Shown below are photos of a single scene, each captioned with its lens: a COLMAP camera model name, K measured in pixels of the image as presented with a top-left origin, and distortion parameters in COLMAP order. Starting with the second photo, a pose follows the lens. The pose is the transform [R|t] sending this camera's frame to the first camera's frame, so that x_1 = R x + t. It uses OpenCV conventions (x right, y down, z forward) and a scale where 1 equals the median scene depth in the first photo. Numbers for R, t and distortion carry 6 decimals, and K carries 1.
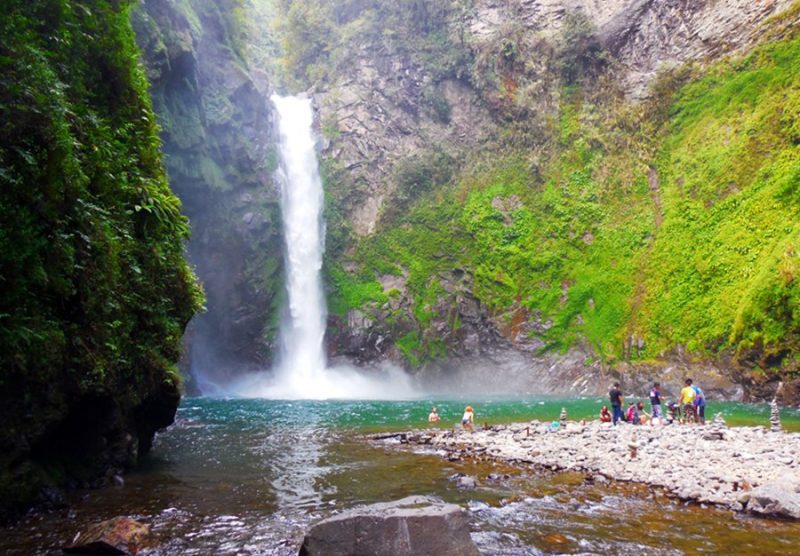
lens RADIAL K [[692.6, 0, 399.5], [0, 692.6, 274.4], [0, 0, 1]] dist [0.008334, 0.003862]
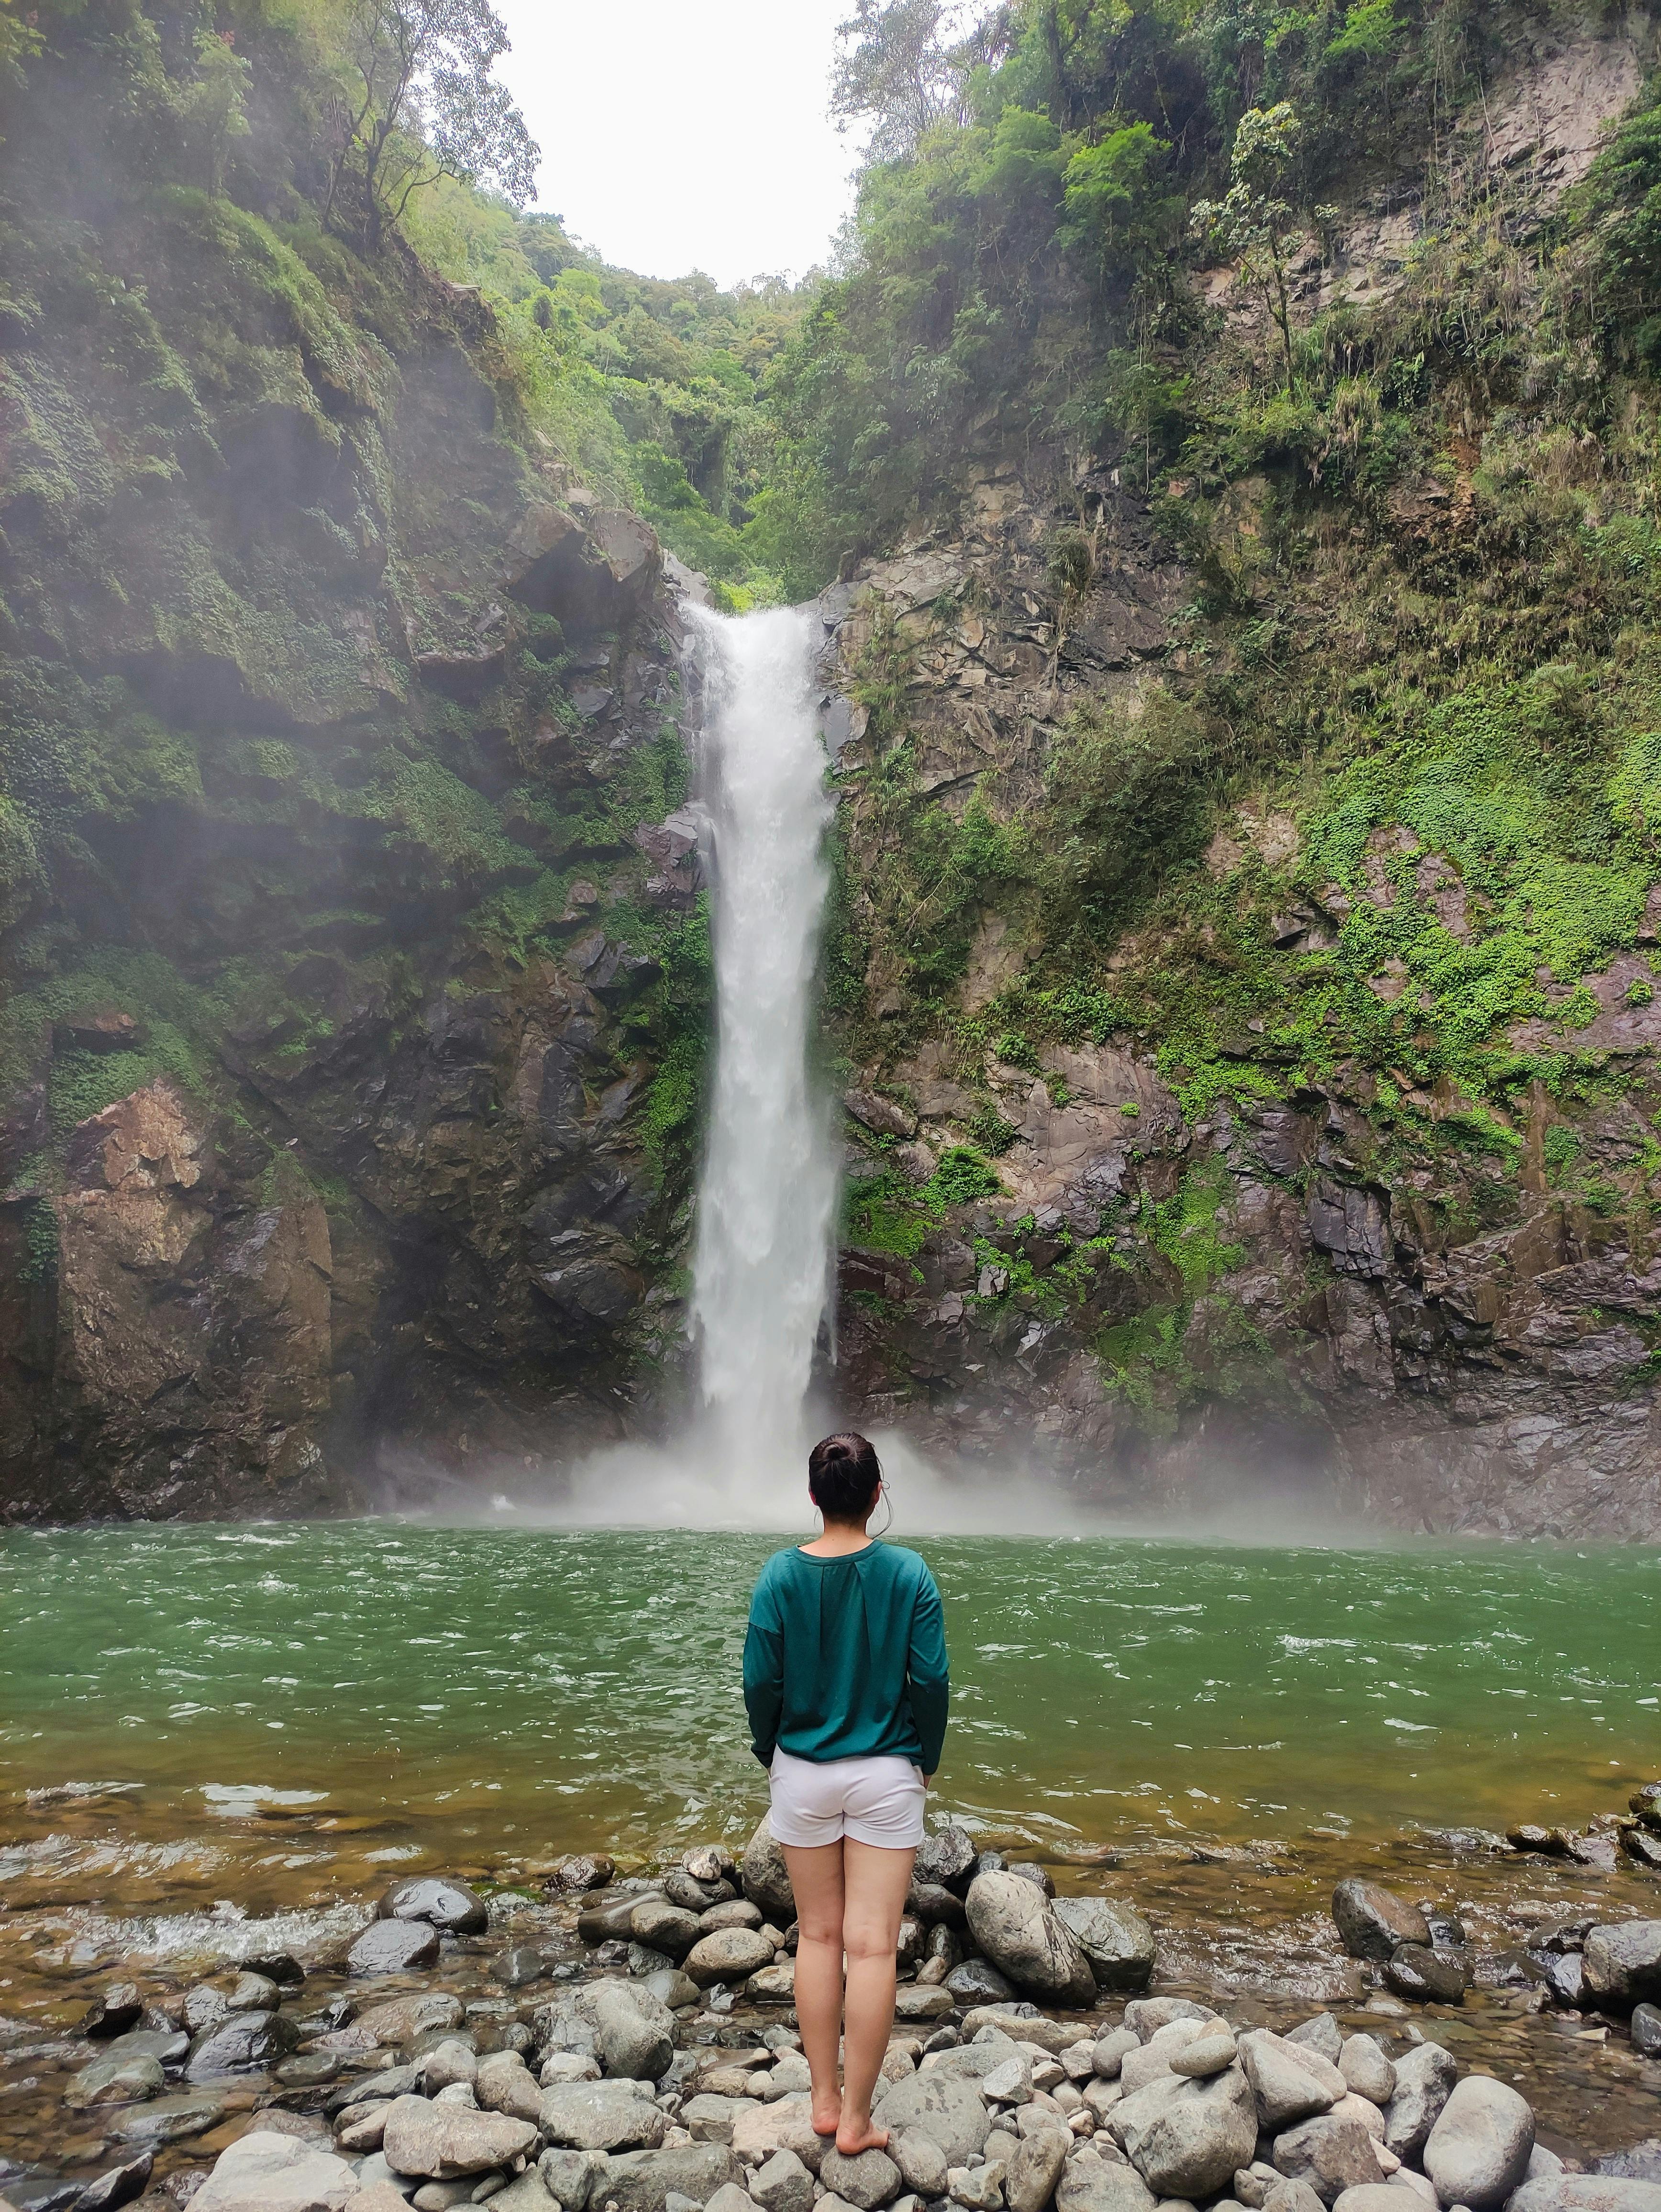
lens RADIAL K [[1569.8, 0, 823.0], [0, 1569.8, 1099.6], [0, 0, 1]] dist [0.021579, -0.011614]
pose [[0.949467, -0.051928, -0.309540, 0.097576], [0.030228, 0.996763, -0.074495, 0.039810], [0.312407, 0.061374, 0.947964, 0.320327]]
